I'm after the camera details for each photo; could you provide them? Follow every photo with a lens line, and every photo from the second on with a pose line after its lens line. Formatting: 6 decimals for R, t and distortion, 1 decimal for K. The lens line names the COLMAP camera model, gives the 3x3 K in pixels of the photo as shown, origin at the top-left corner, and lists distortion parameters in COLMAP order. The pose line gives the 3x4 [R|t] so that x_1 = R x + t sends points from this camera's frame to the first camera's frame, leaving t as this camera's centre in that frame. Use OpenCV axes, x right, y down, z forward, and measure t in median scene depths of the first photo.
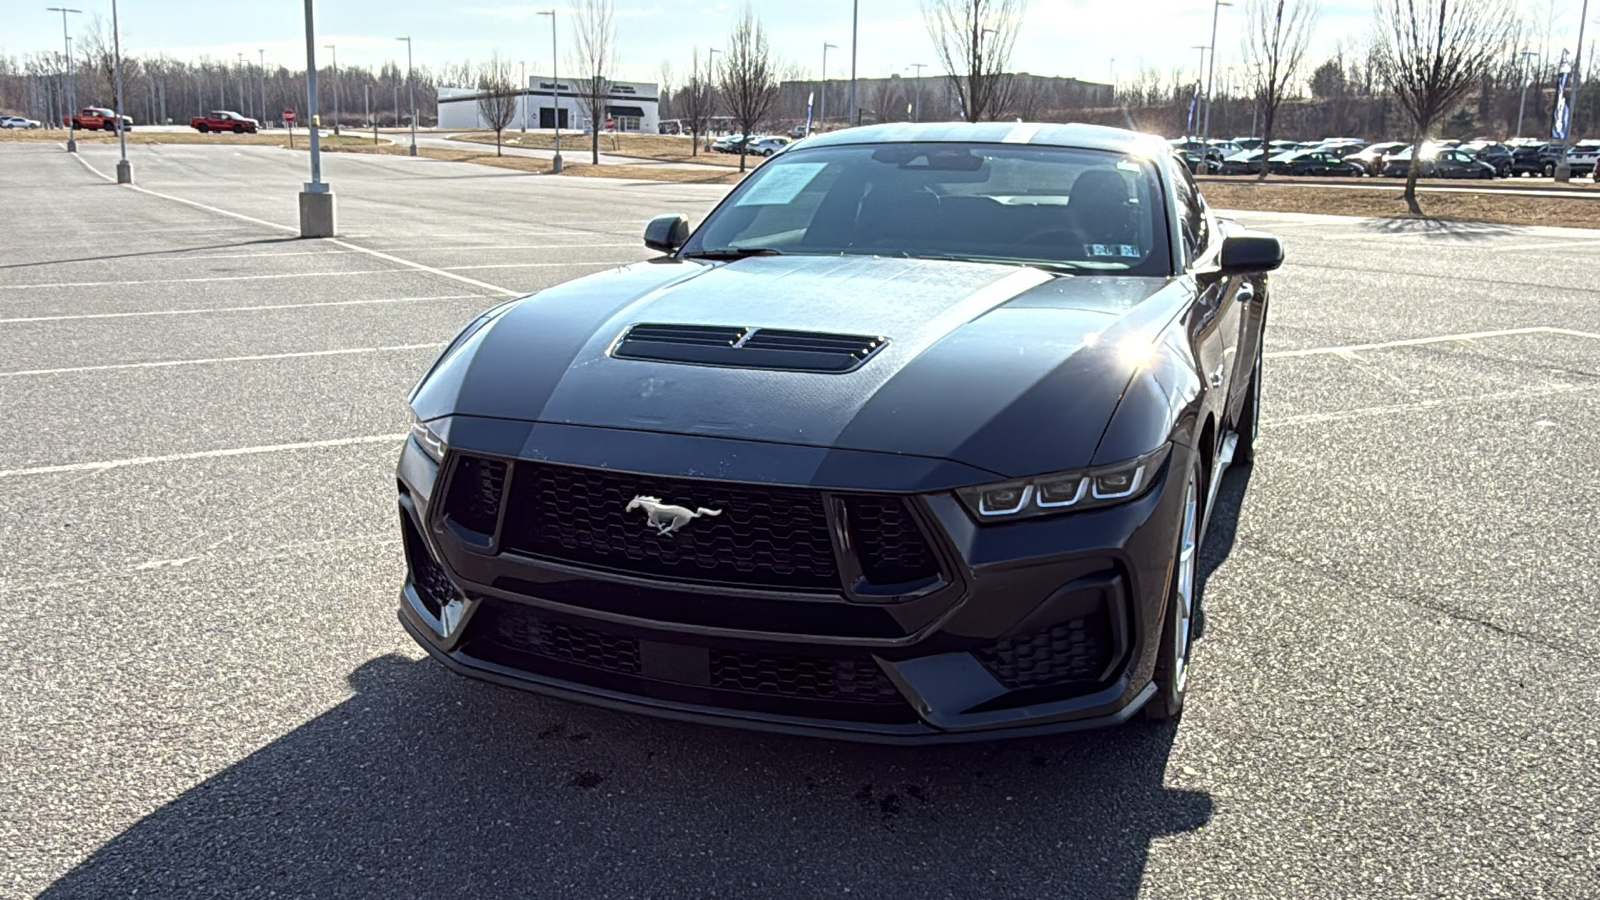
lens RADIAL K [[1376.9, 0, 795.7], [0, 1376.9, 448.9], [0, 0, 1]] dist [0.000855, -0.006051]
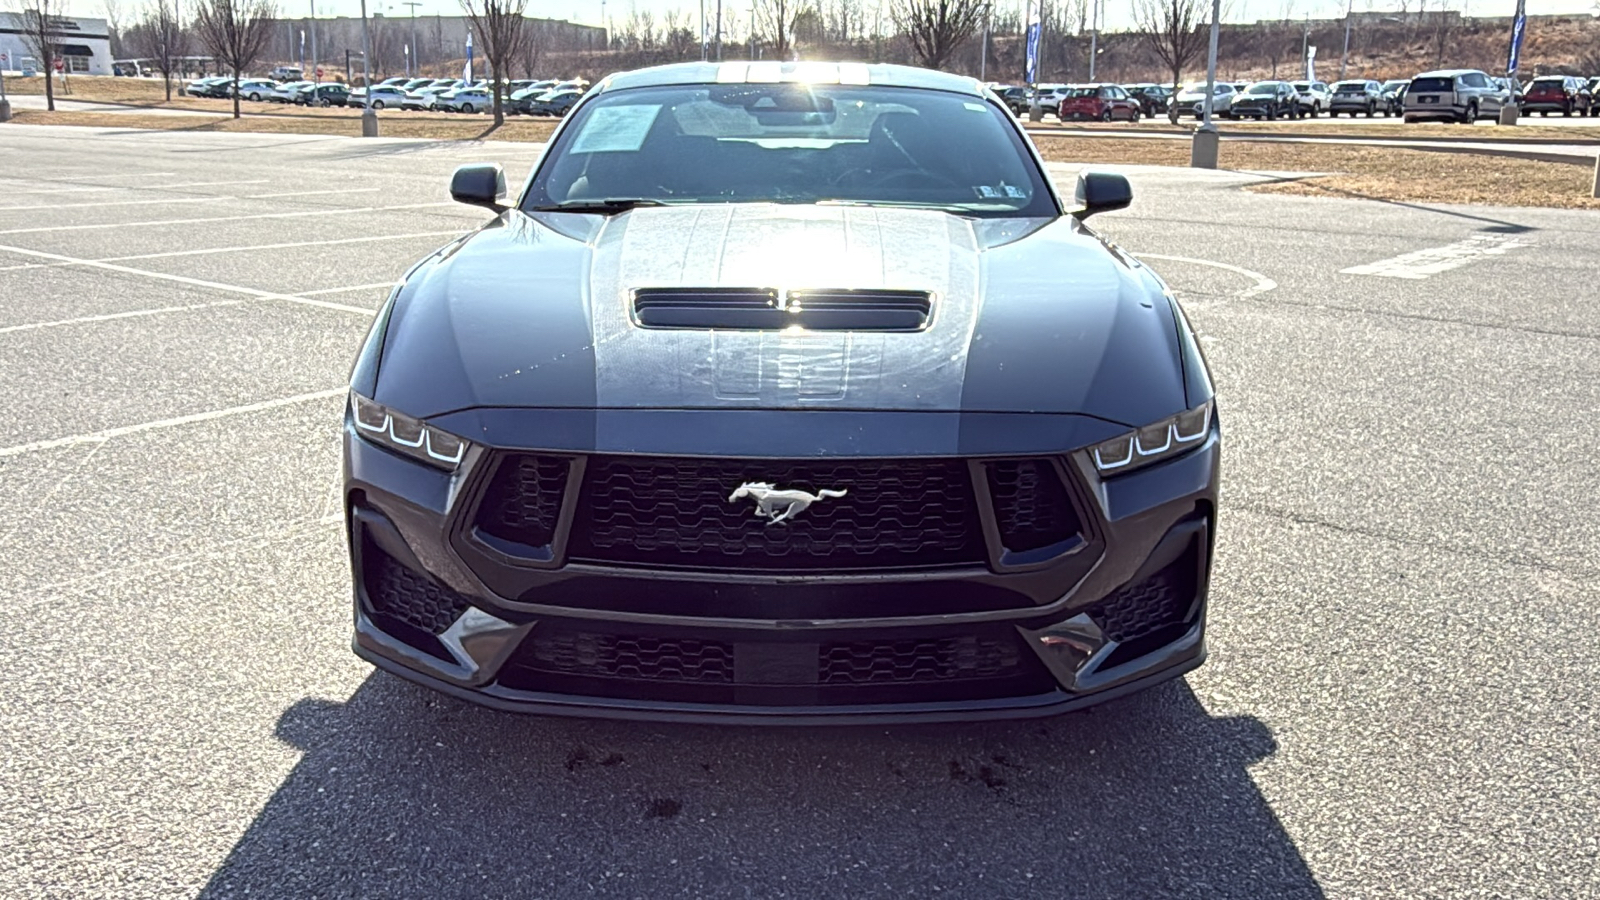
lens RADIAL K [[1376.9, 0, 800.9], [0, 1376.9, 445.4], [0, 0, 1]] dist [0.000855, -0.006051]
pose [[0.938608, -0.086529, 0.333958, -0.260467], [0.074306, 0.996020, 0.049228, -0.021487], [-0.336889, -0.021391, 0.941302, 0.108169]]
